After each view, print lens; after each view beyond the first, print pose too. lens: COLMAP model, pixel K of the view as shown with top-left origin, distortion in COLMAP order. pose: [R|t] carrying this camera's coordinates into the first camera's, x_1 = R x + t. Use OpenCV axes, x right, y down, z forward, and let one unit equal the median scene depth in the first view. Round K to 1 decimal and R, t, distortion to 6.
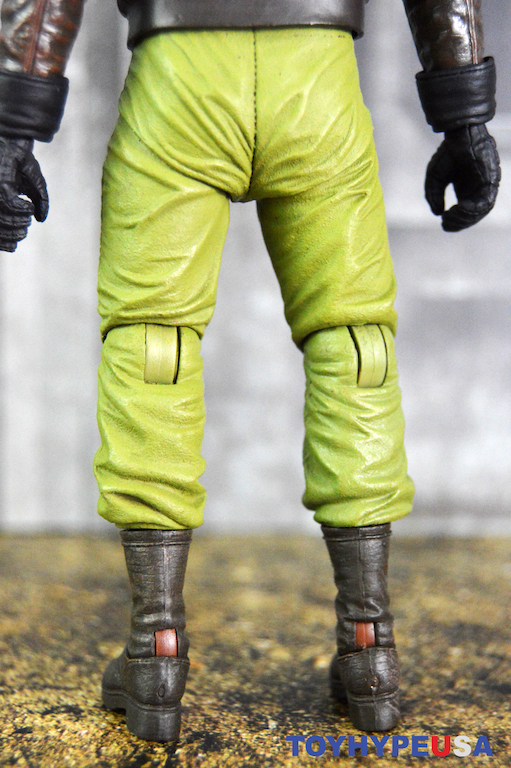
lens RADIAL K [[1303.3, 0, 251.7], [0, 1303.3, 380.7], [0, 0, 1]] dist [-0.032817, 0.000000]
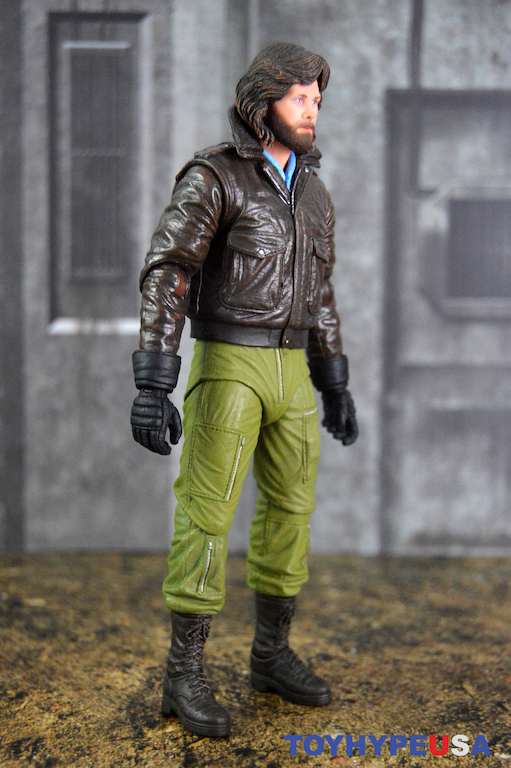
lens RADIAL K [[1303.3, 0, 256.7], [0, 1303.3, 382.2], [0, 0, 1]] dist [-0.032817, 0.000000]
pose [[0.999861, 0.004157, -0.016121, -0.074001], [-0.004218, 0.999984, -0.003754, -0.111028], [0.016105, 0.003822, 0.999863, -0.759364]]
